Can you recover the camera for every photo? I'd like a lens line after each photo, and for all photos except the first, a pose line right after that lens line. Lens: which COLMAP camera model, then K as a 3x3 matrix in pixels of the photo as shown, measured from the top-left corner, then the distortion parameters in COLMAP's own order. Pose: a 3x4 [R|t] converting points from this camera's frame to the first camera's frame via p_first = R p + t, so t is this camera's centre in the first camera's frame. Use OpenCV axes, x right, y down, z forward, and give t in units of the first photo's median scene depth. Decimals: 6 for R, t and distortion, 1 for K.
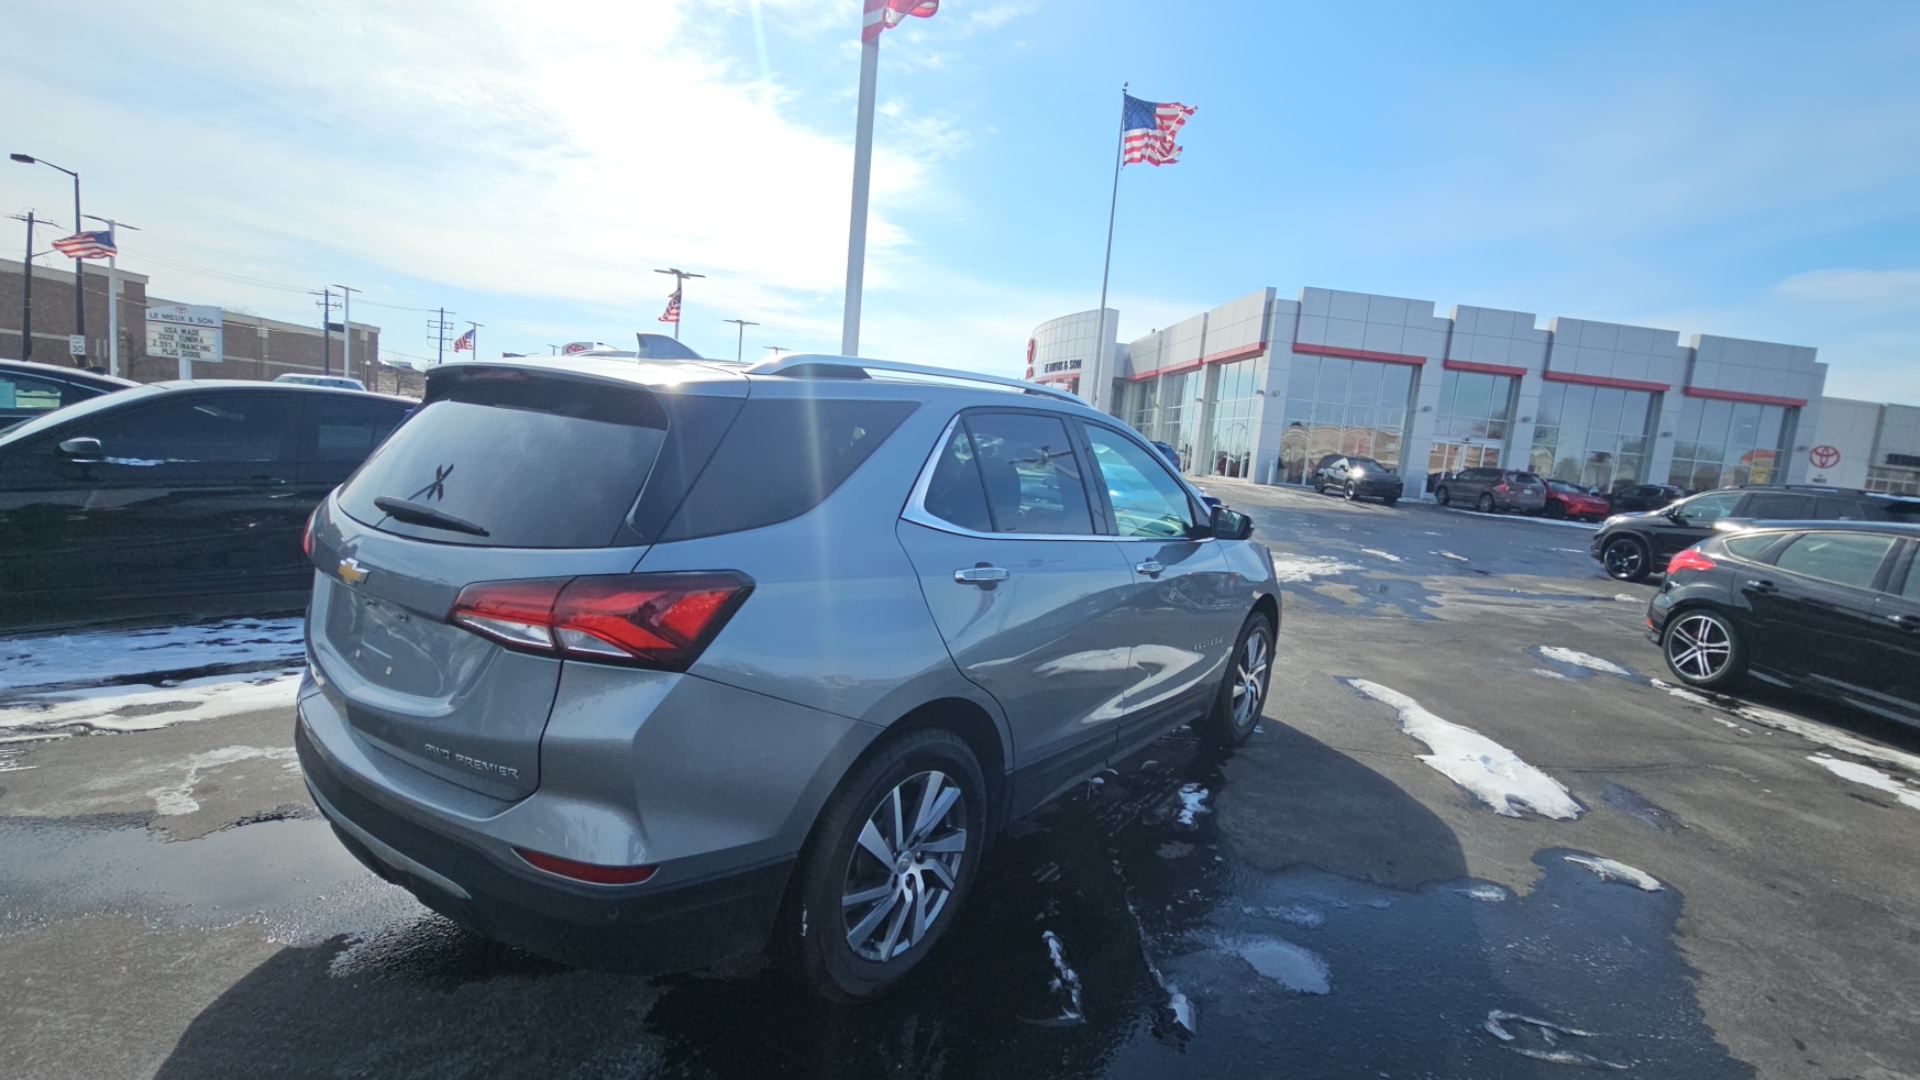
lens RADIAL K [[852.7, 0, 986.3], [0, 852.7, 533.4], [0, 0, 1]] dist [0.008459, -0.006475]
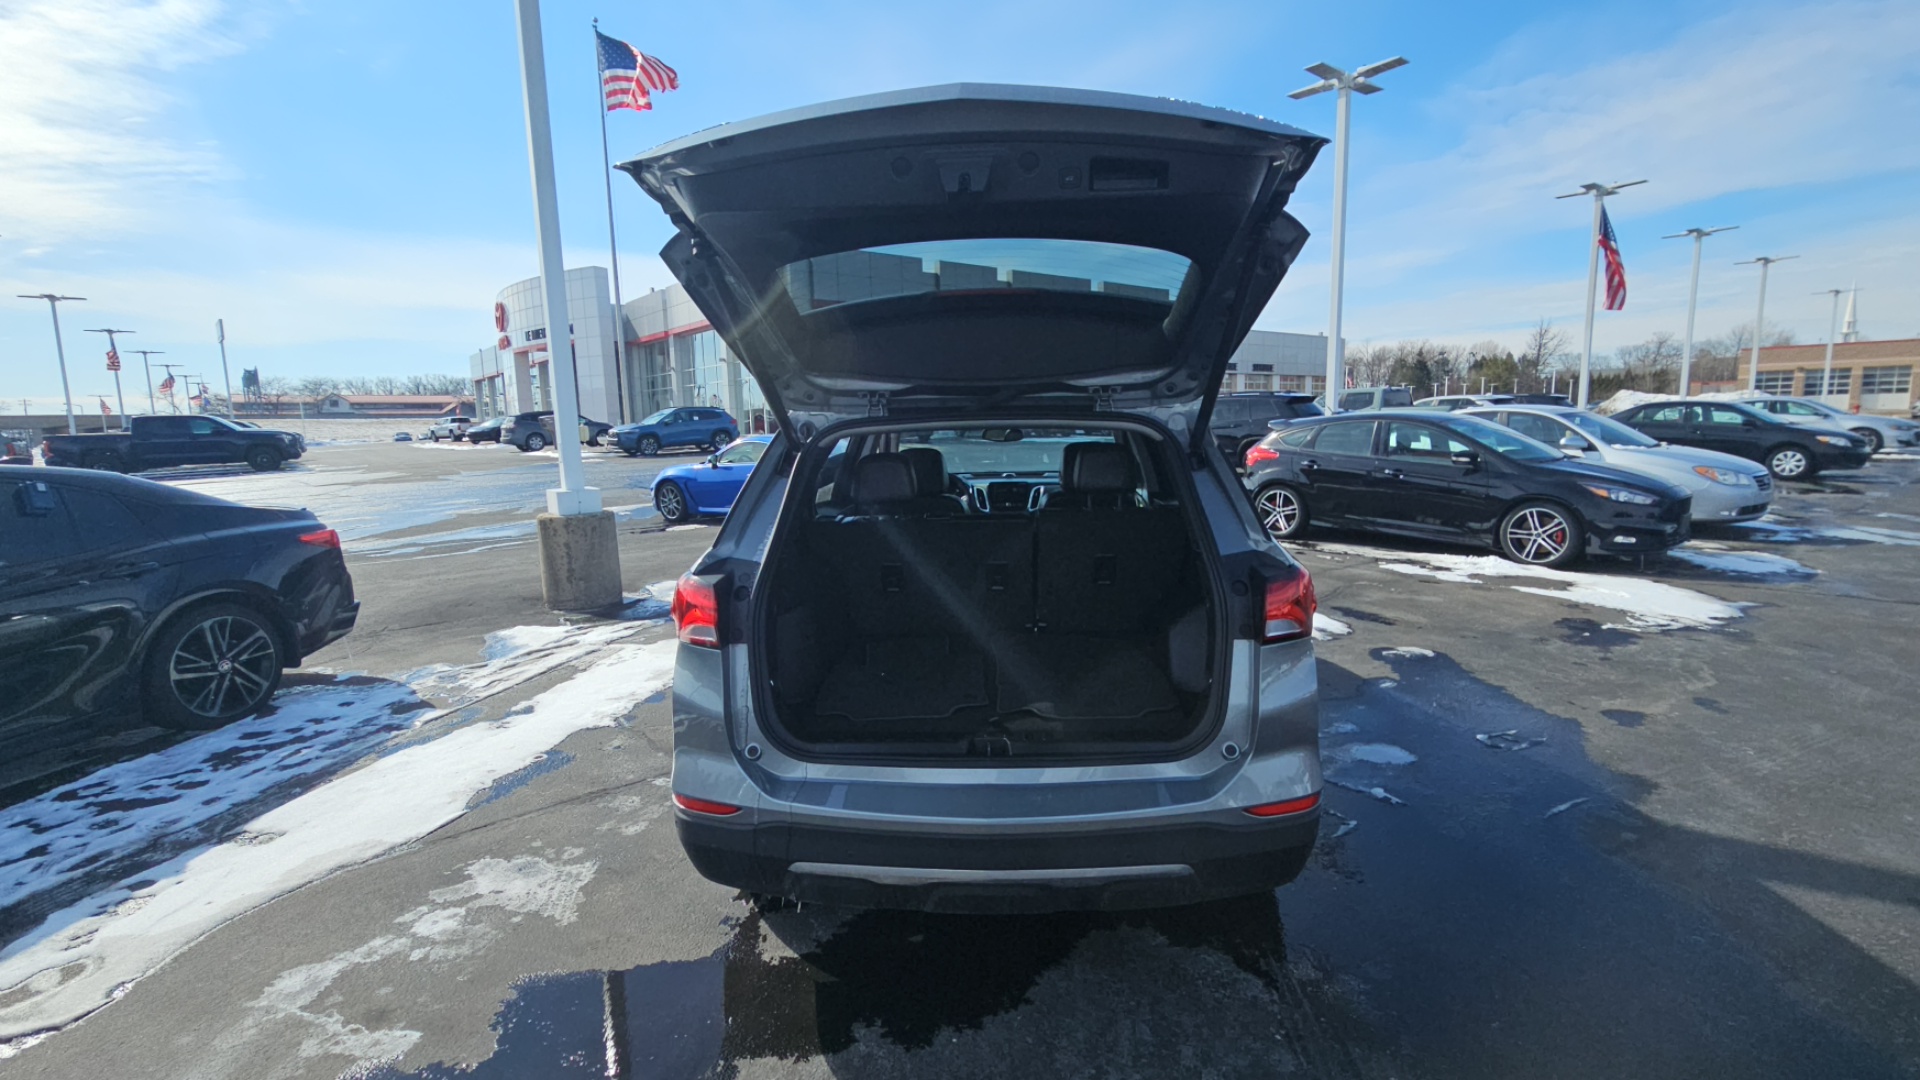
lens RADIAL K [[852.7, 0, 984.2], [0, 852.7, 534.5], [0, 0, 1]] dist [0.008459, -0.006475]
pose [[0.831202, -0.181685, 0.525447, -0.069106], [0.153937, 0.983357, 0.096505, -0.009049], [-0.534235, 0.000670, 0.845336, 0.007879]]
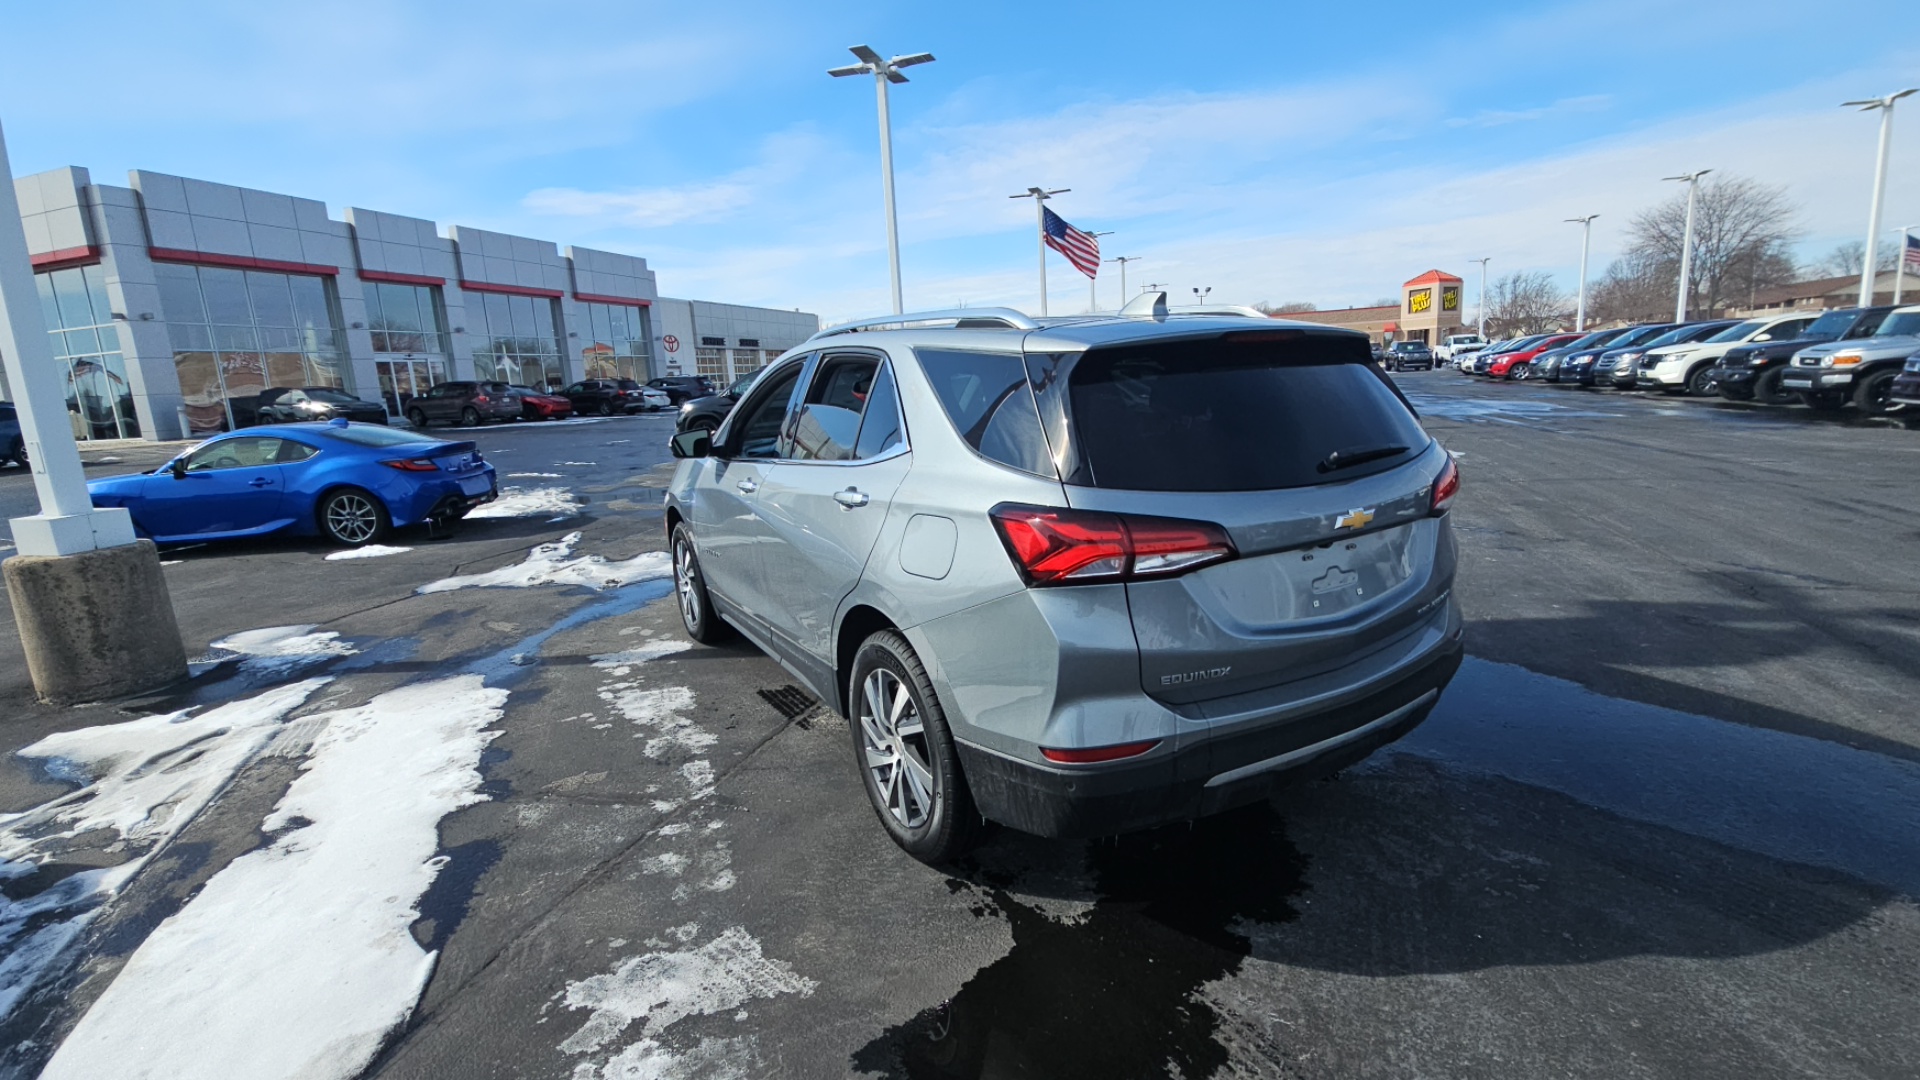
lens RADIAL K [[852.7, 0, 981.9], [0, 852.7, 532.6], [0, 0, 1]] dist [0.008459, -0.006475]
pose [[0.373634, -0.277730, 0.885022, -0.107128], [0.185427, 0.957228, 0.222107, -0.015714], [-0.908853, 0.081120, 0.409152, 0.054827]]
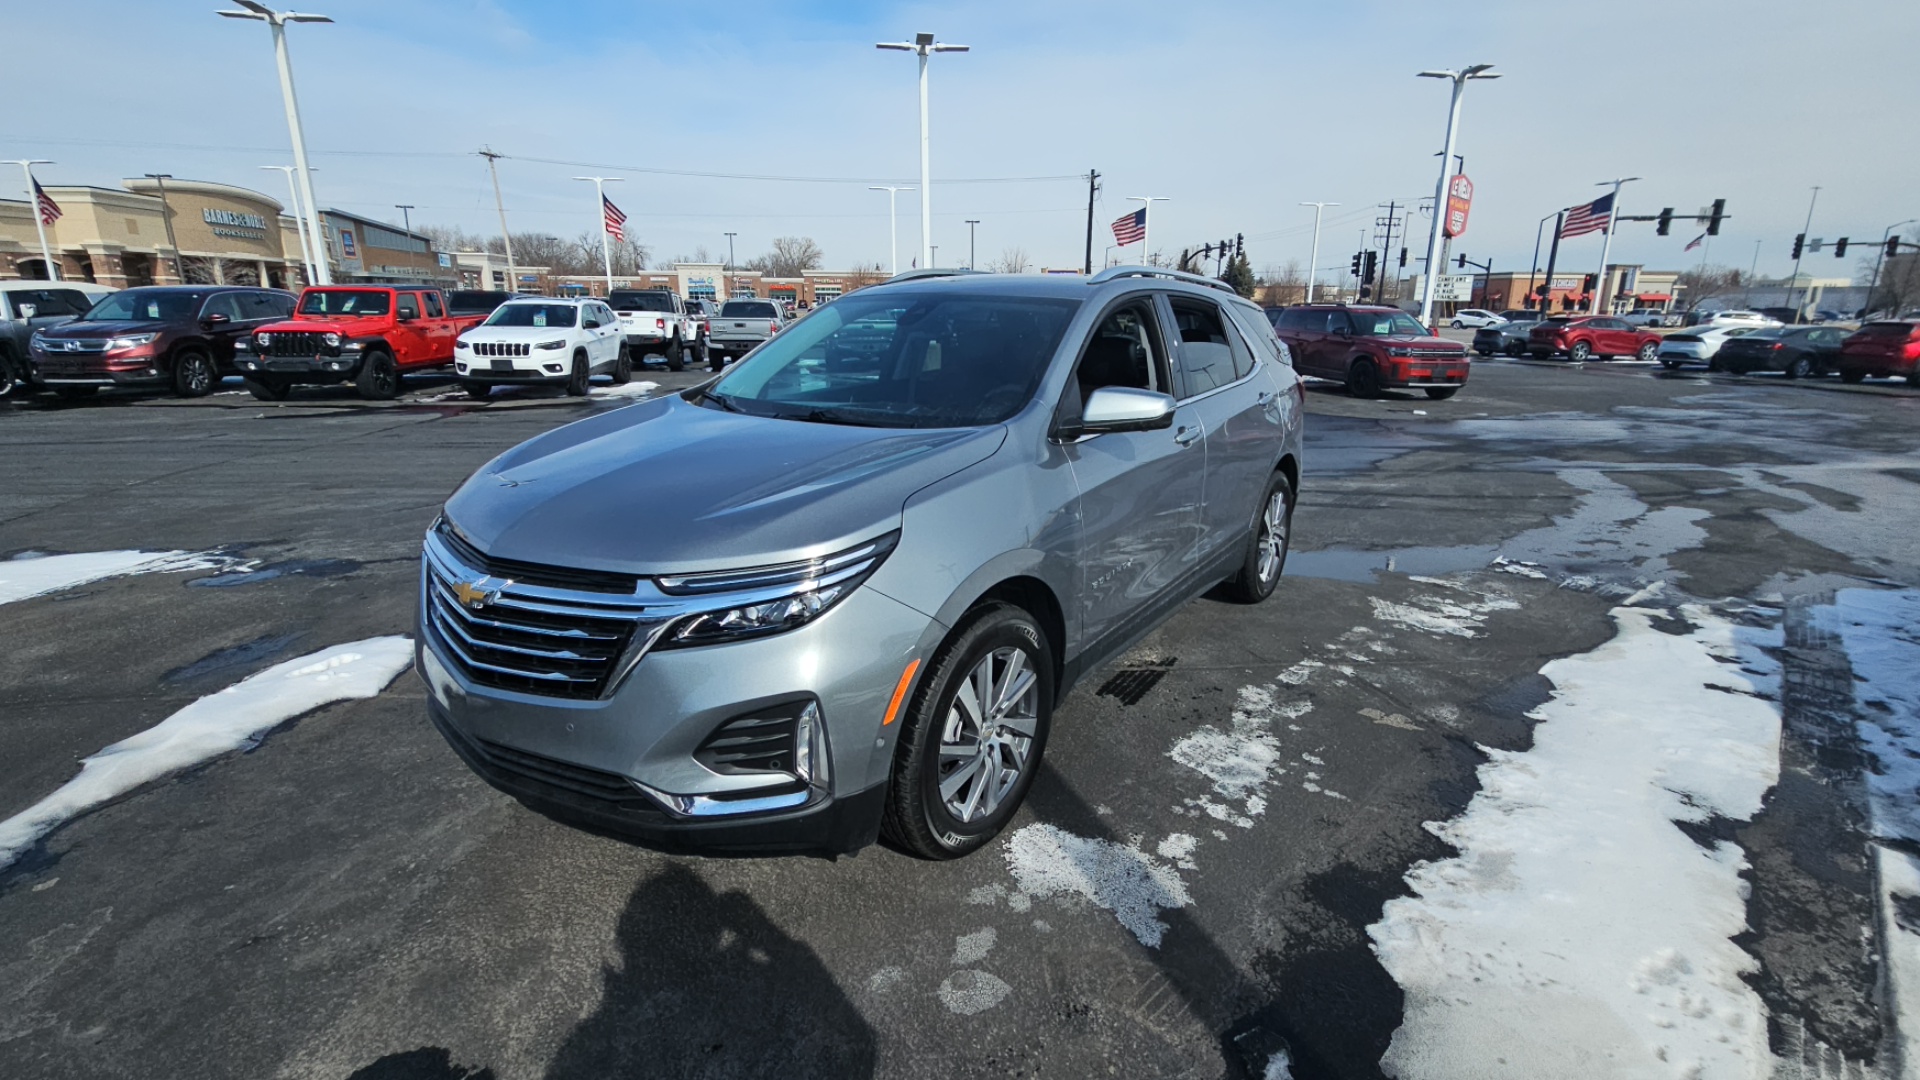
lens RADIAL K [[852.7, 0, 982.6], [0, 852.7, 530.9], [0, 0, 1]] dist [0.008459, -0.006475]
pose [[-0.994473, -0.088562, -0.056393, 0.004674], [-0.102755, 0.931260, 0.349566, -0.024111], [0.021558, 0.353428, -0.935213, 0.217254]]
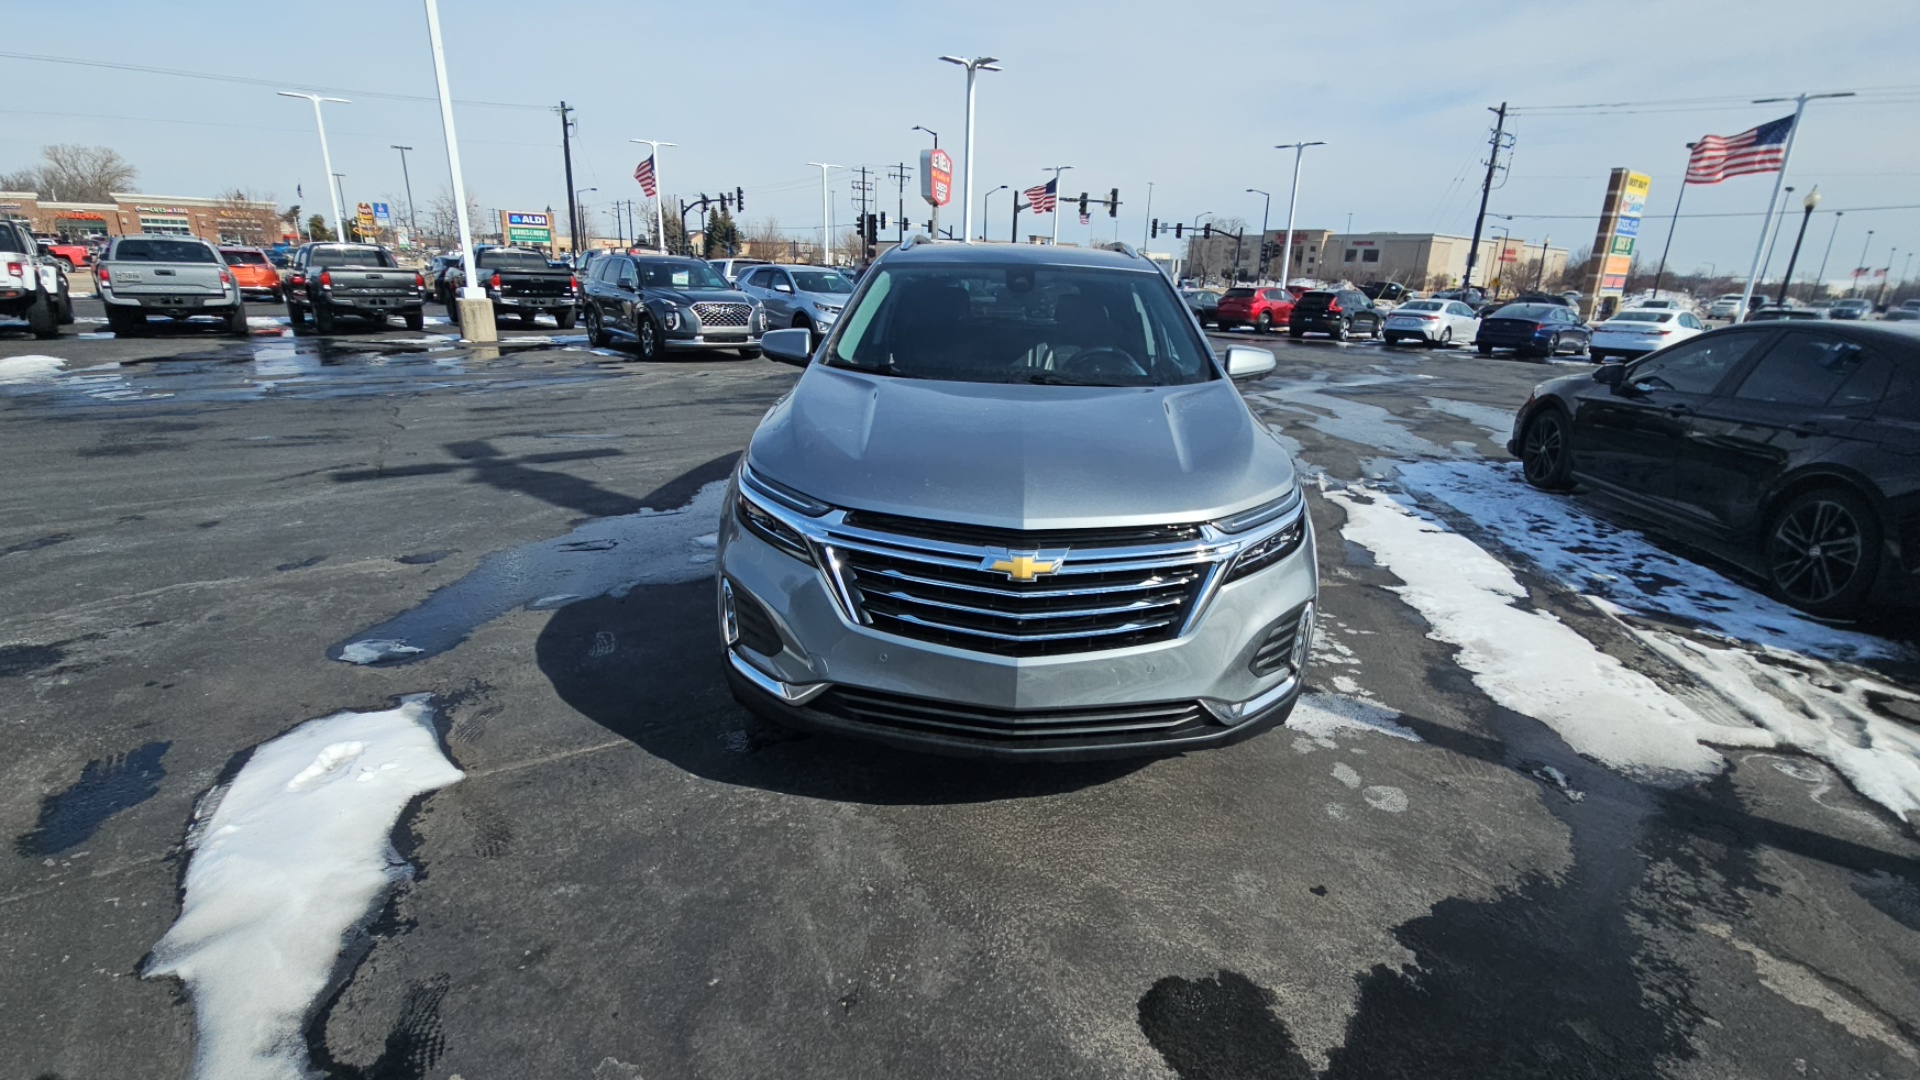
lens RADIAL K [[852.7, 0, 981.3], [0, 852.7, 534.7], [0, 0, 1]] dist [0.008459, -0.006475]
pose [[-0.817082, 0.051218, -0.574242, 0.070964], [-0.167584, 0.931936, 0.321575, -0.016717], [0.551627, 0.358987, -0.752885, 0.204659]]
